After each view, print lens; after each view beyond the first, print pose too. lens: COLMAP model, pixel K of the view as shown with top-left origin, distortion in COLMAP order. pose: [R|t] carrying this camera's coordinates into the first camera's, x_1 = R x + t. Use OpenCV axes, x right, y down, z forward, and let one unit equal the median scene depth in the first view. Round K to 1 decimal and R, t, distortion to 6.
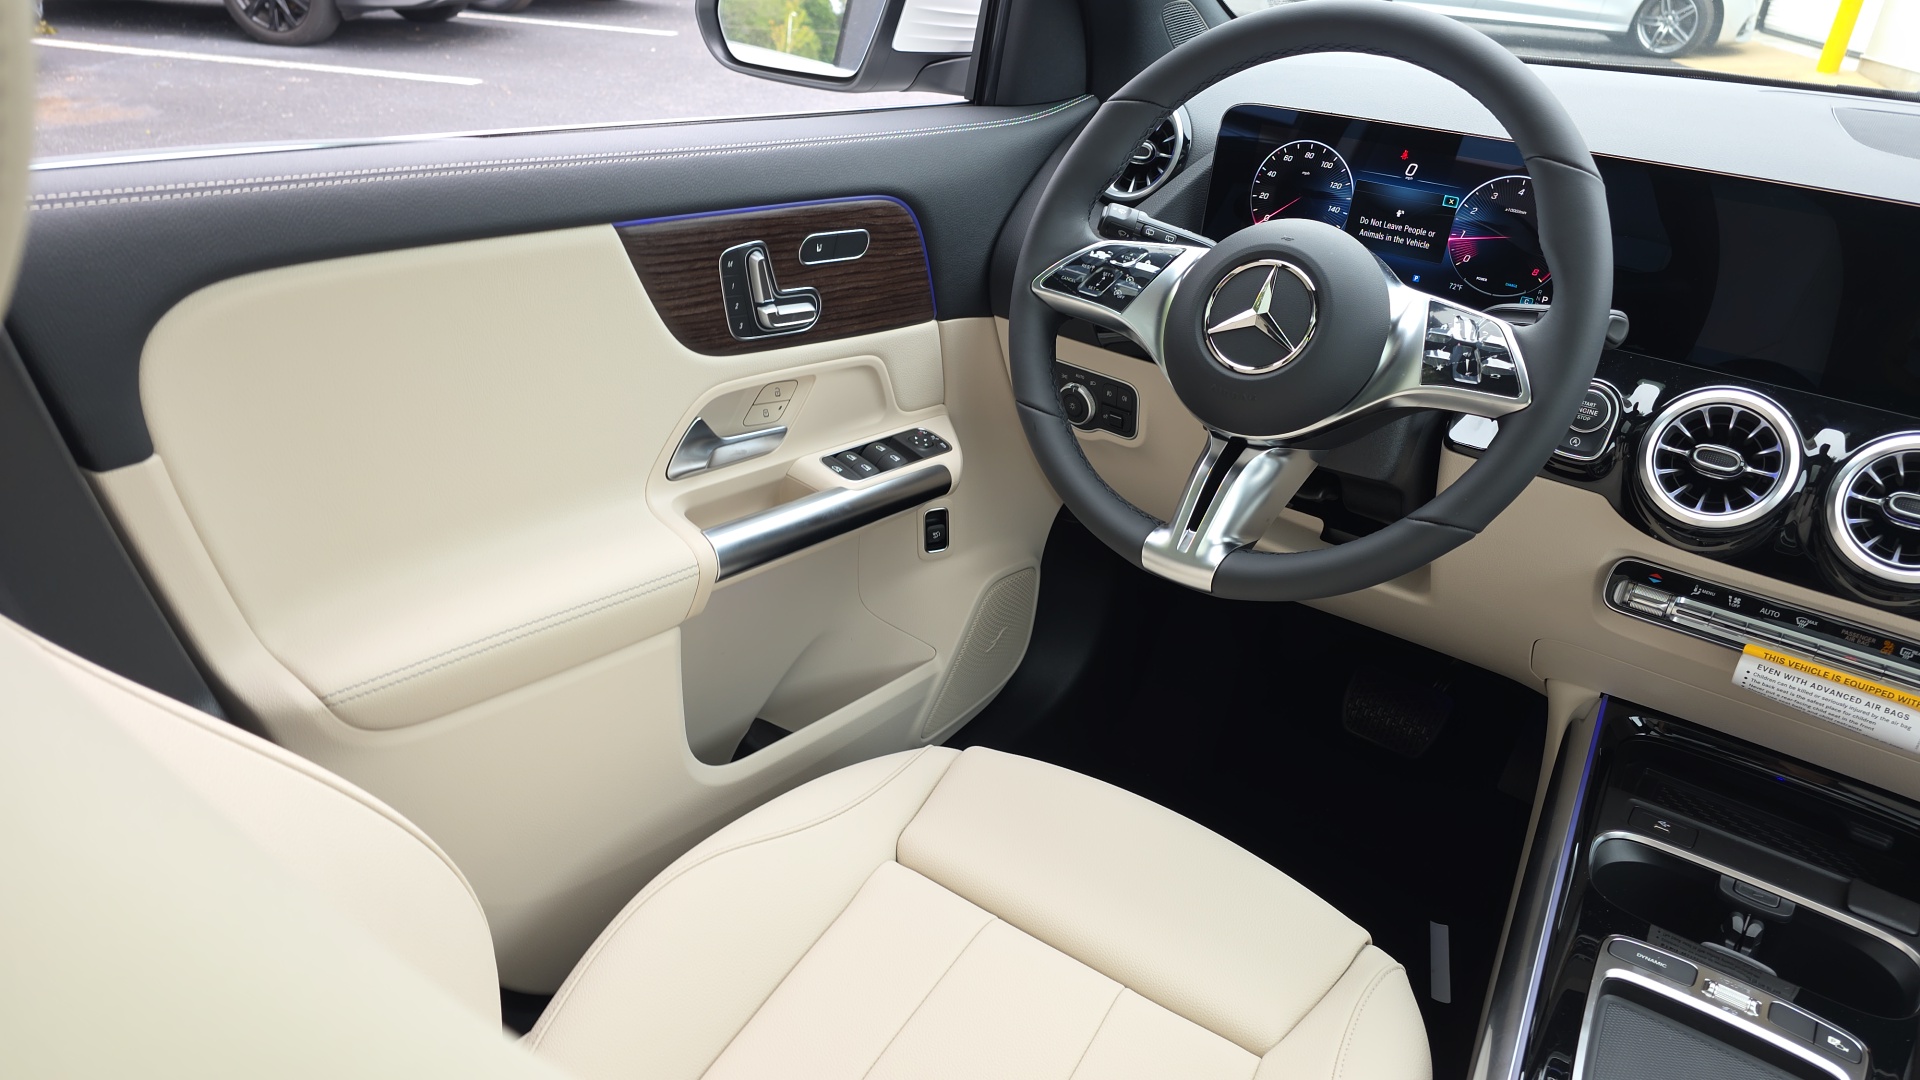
lens RADIAL K [[1311.0, 0, 957.9], [0, 1311.0, 554.4], [0, 0, 1]] dist [0.027833, -0.021383]
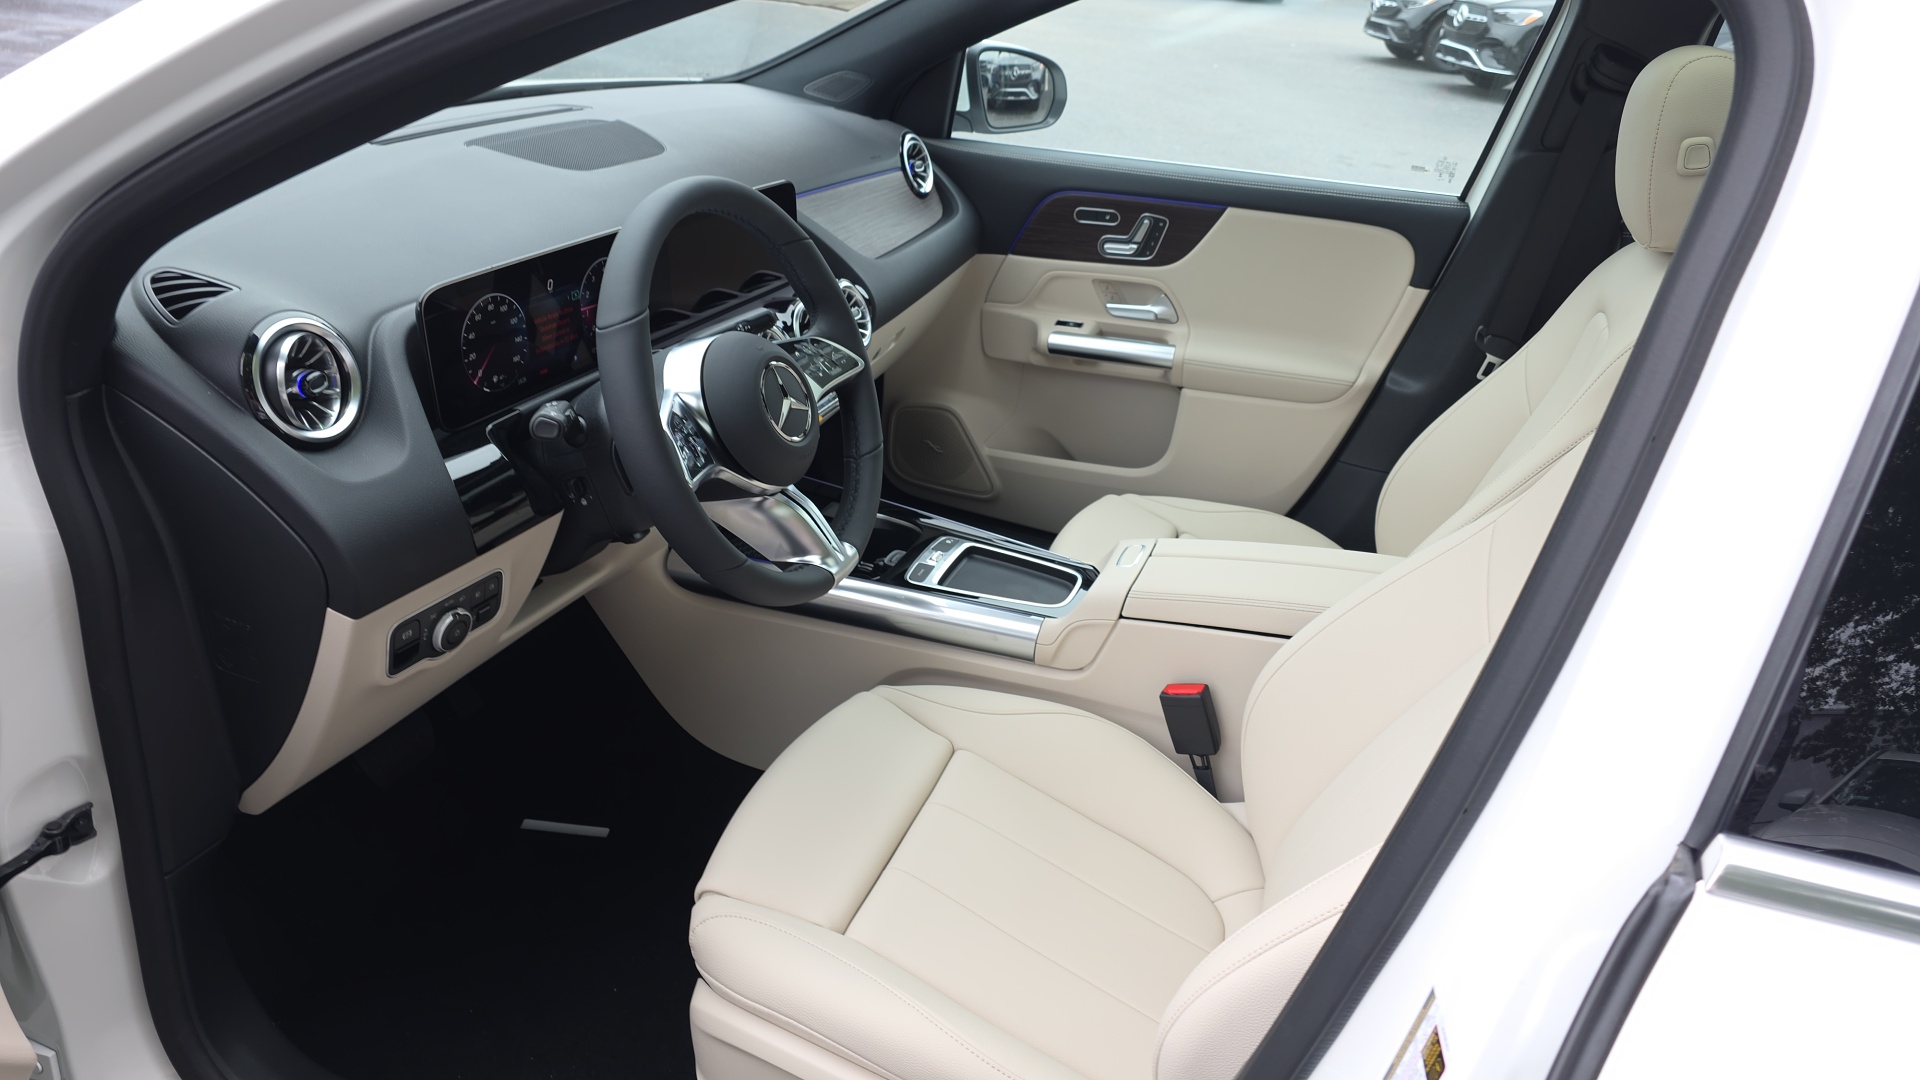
lens RADIAL K [[1277.3, 0, 960.0], [0, 1277.3, 540.0], [0, 0, 1]] dist [0.039544, -0.001047]
pose [[-0.274599, -0.505837, 0.817756, -0.940732], [0.334481, 0.747087, 0.574441, -0.734299], [-0.901509, 0.431265, -0.035956, 0.868819]]
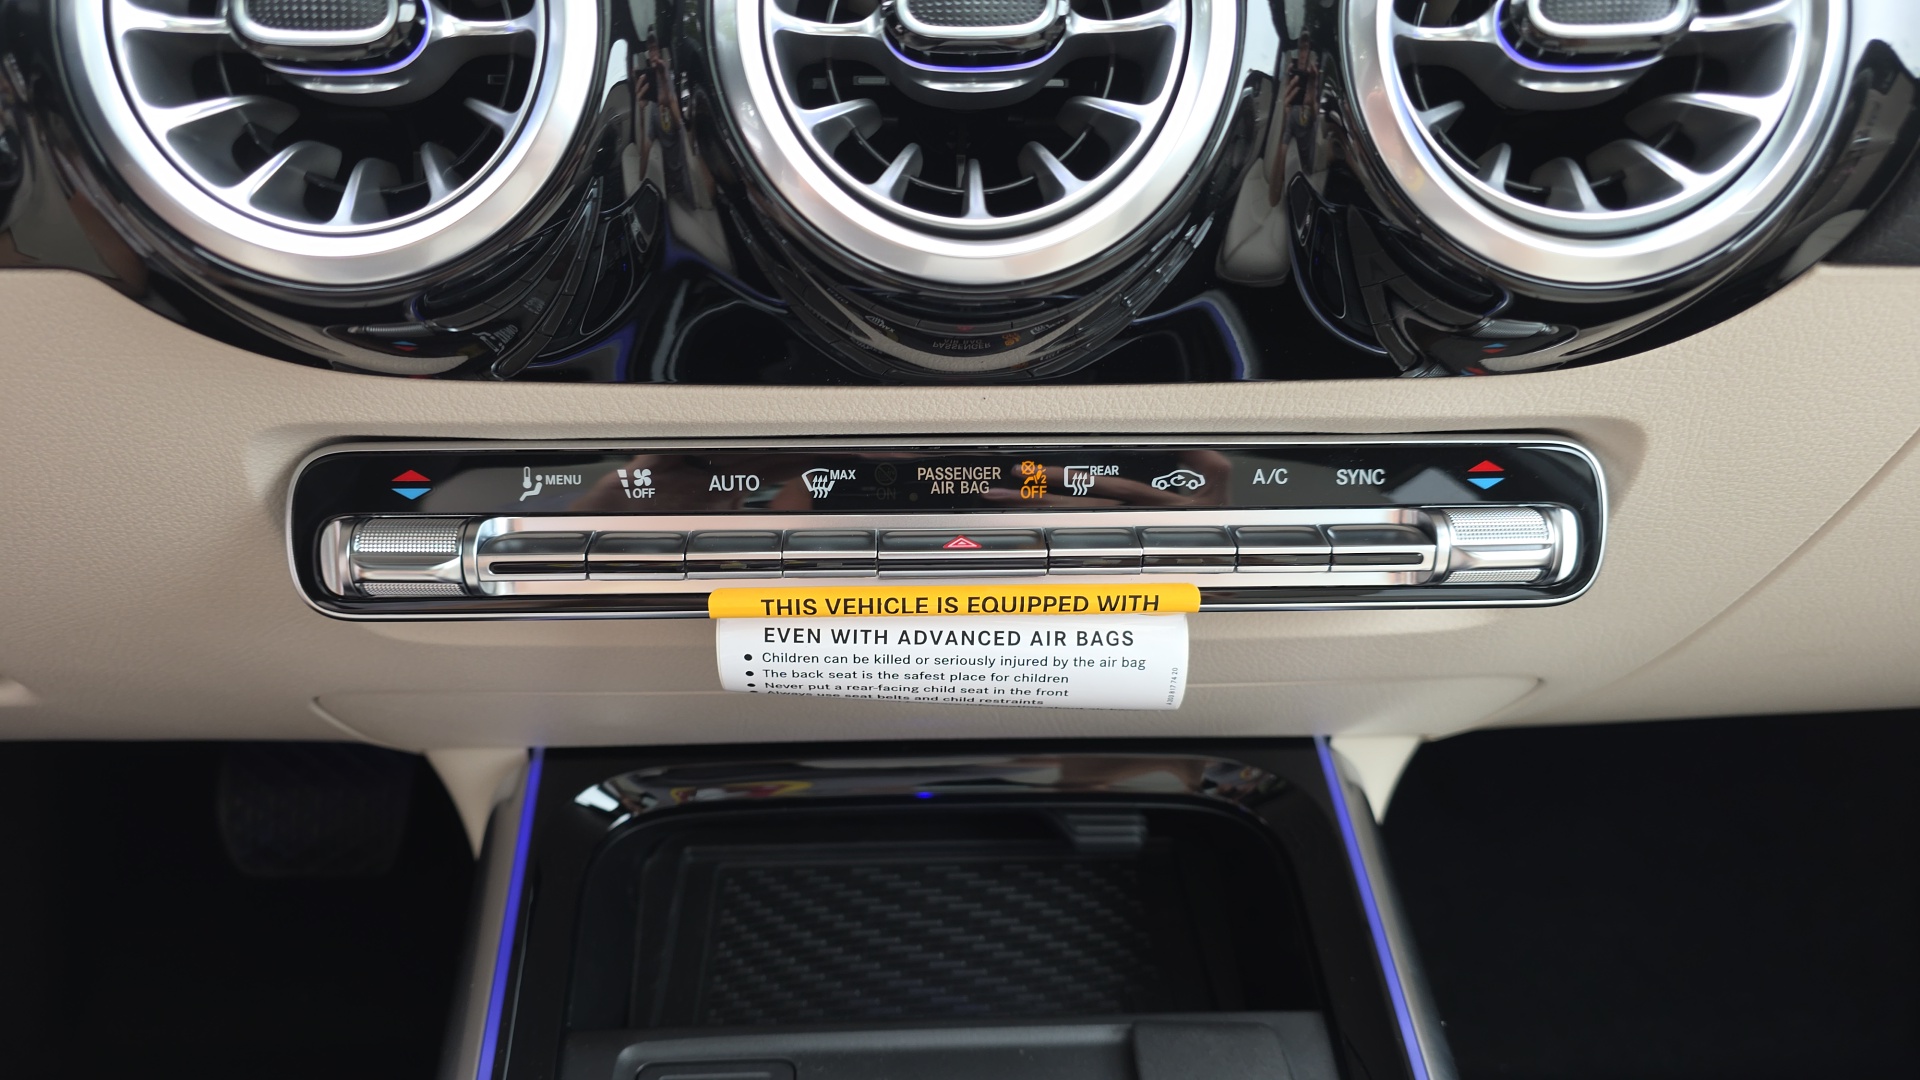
lens RADIAL K [[1311.0, 0, 957.9], [0, 1311.0, 554.4], [0, 0, 1]] dist [0.027833, -0.021383]
pose [[0.773003, -0.362875, 0.520373, 0.460480], [0.314397, 0.931567, 0.182585, 0.017682], [-0.551018, 0.022465, 0.834191, 0.664741]]
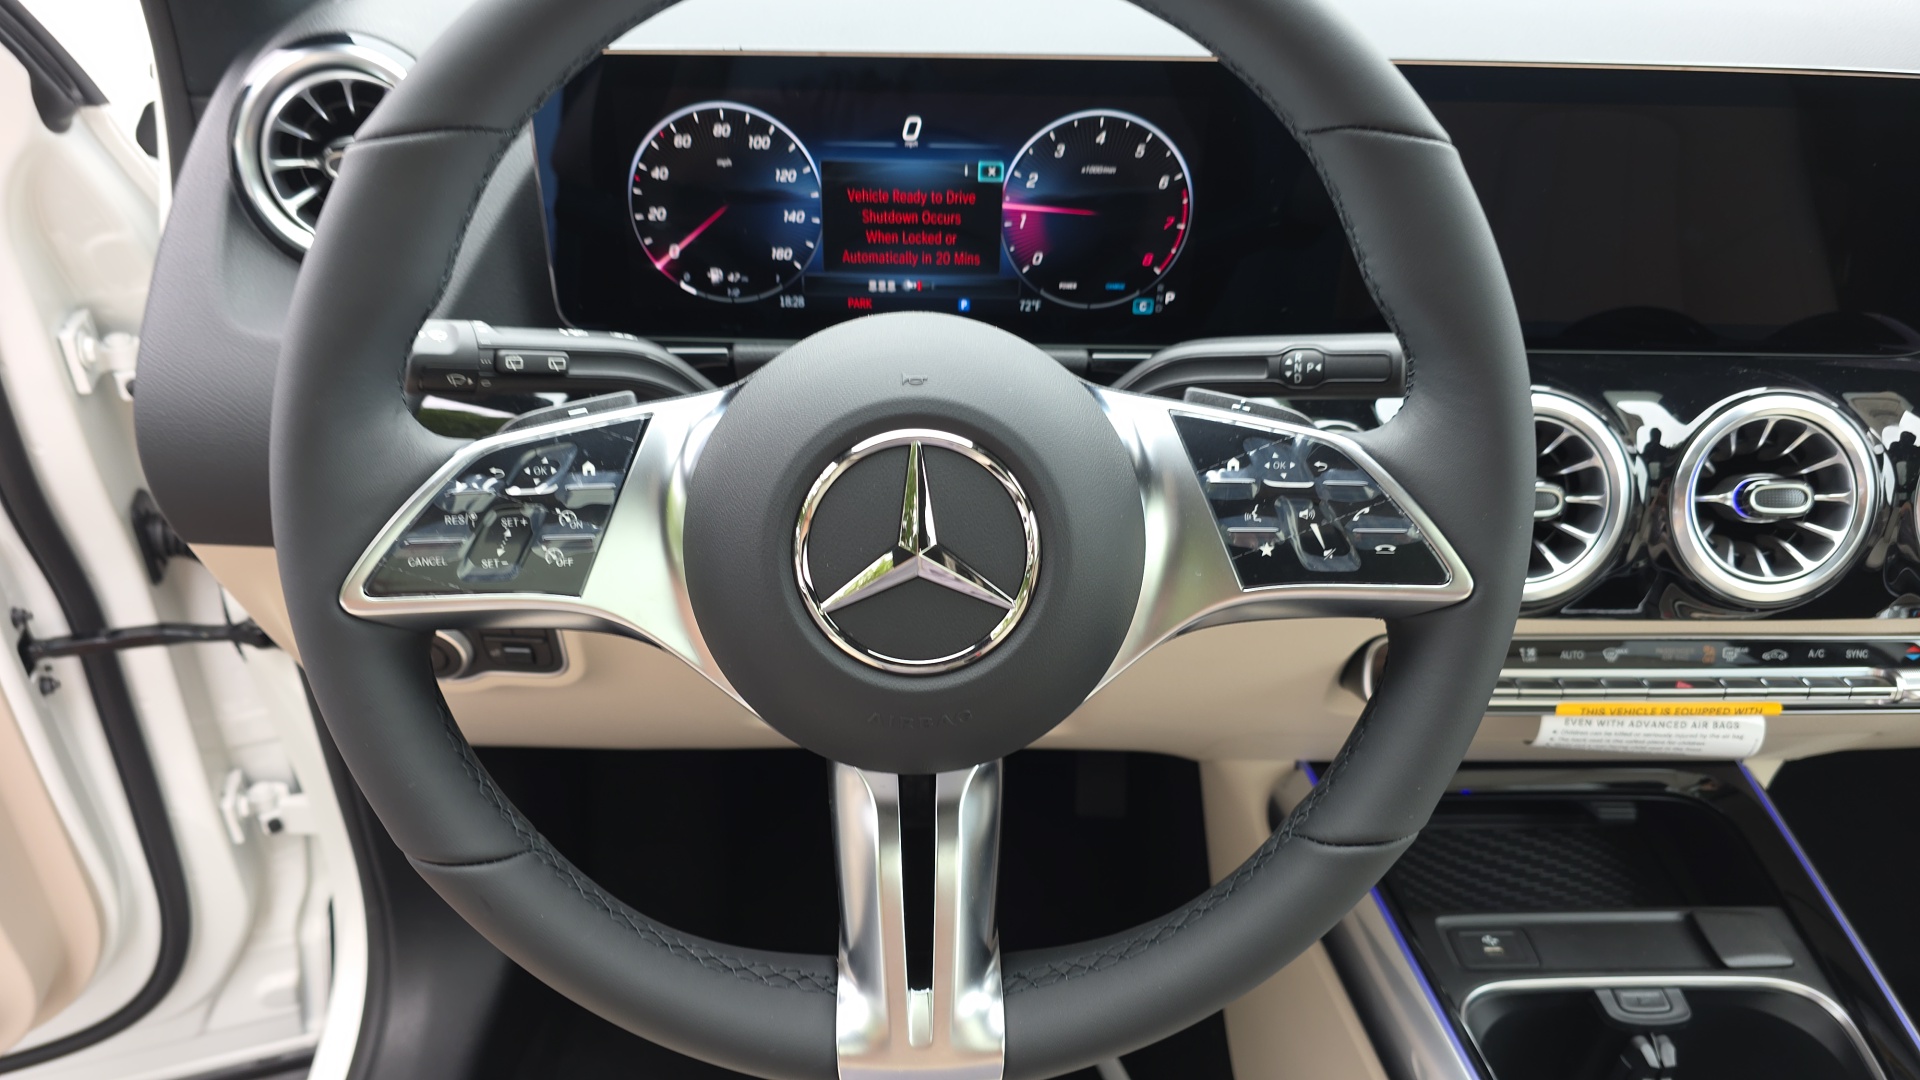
lens RADIAL K [[1311.0, 0, 957.9], [0, 1311.0, 554.4], [0, 0, 1]] dist [0.027833, -0.021383]
pose [[0.782185, -0.370329, 0.501042, 0.004935], [0.306949, 0.928863, 0.207356, -0.252352], [-0.542189, -0.008397, 0.840215, 0.550169]]
